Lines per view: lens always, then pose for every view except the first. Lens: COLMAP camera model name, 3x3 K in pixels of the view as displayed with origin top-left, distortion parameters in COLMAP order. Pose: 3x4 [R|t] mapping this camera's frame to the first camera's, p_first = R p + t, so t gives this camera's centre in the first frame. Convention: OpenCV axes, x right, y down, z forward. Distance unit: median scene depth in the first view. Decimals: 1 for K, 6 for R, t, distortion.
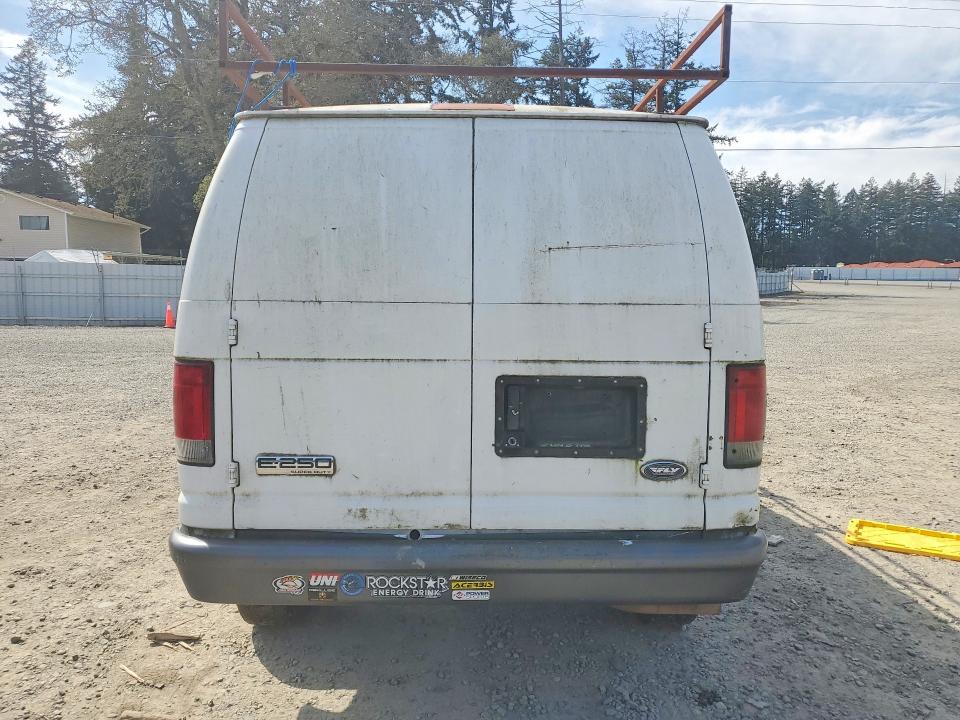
lens RADIAL K [[736.8, 0, 480.0], [0, 736.8, 360.0], [0, 0, 1]] dist [0.024866, -0.003980]
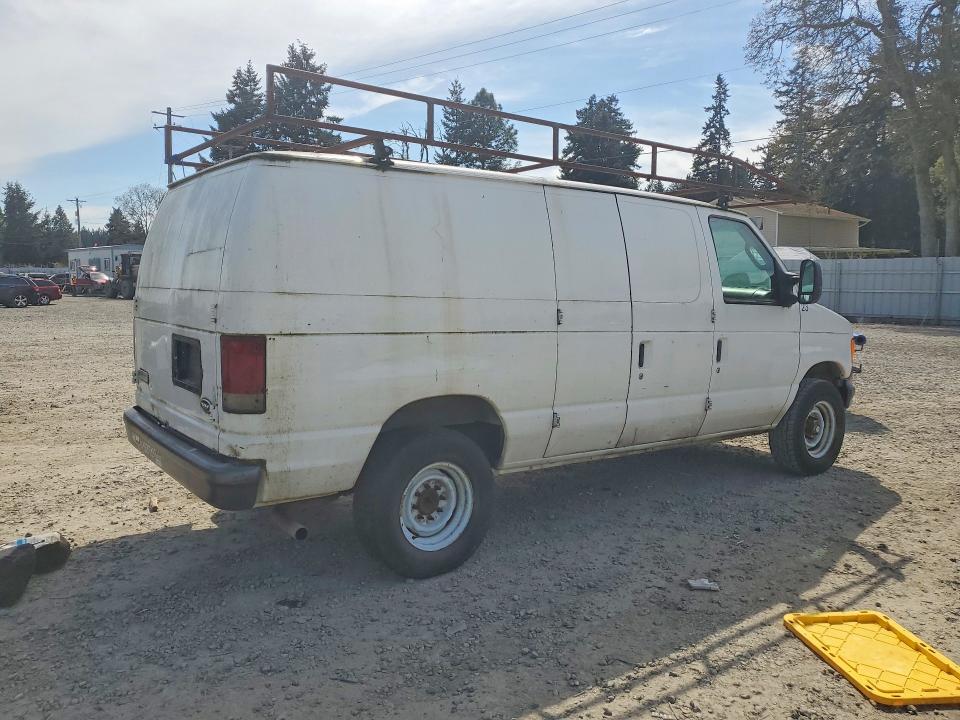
lens RADIAL K [[736.8, 0, 480.0], [0, 736.8, 360.0], [0, 0, 1]] dist [0.024866, -0.003980]
pose [[0.588933, 0.085134, -0.803685, 0.835577], [-0.079229, 0.995728, 0.047419, -0.025292], [0.804289, 0.035749, 0.593162, 0.279277]]
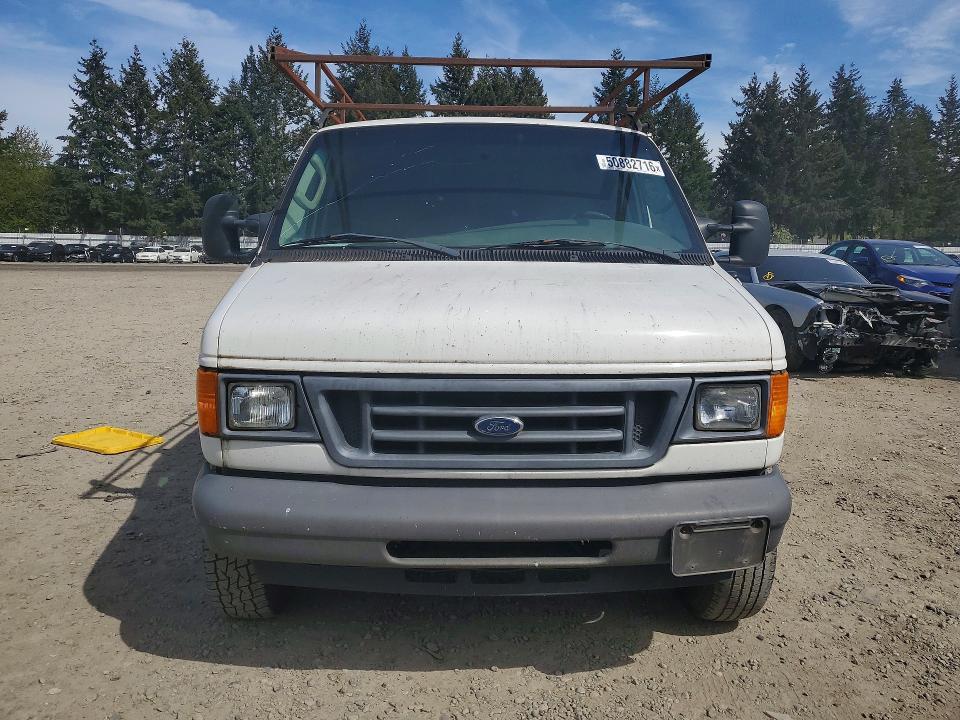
lens RADIAL K [[769.8, 0, 480.0], [0, 769.8, 360.0], [0, 0, 1]] dist [-0.036697, 0.000824]
pose [[-0.999728, -0.007537, -0.022089, -0.005751], [-0.012381, 0.973546, 0.228157, -0.175830], [0.019785, 0.228369, -0.973374, 2.075582]]
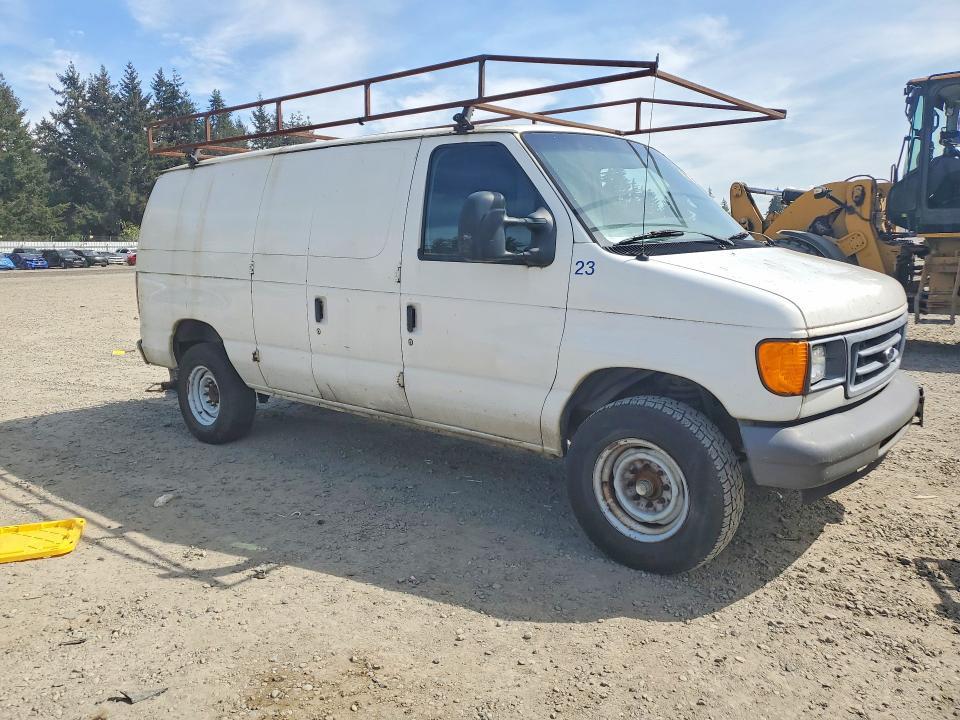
lens RADIAL K [[756.9, 0, 480.0], [0, 756.9, 360.0], [0, 0, 1]] dist [0.020488, -0.003397]
pose [[-0.649337, 0.114731, -0.751796, 0.796525], [-0.057371, 0.978348, 0.198857, -0.145327], [0.758333, 0.172256, -0.628696, 1.778740]]
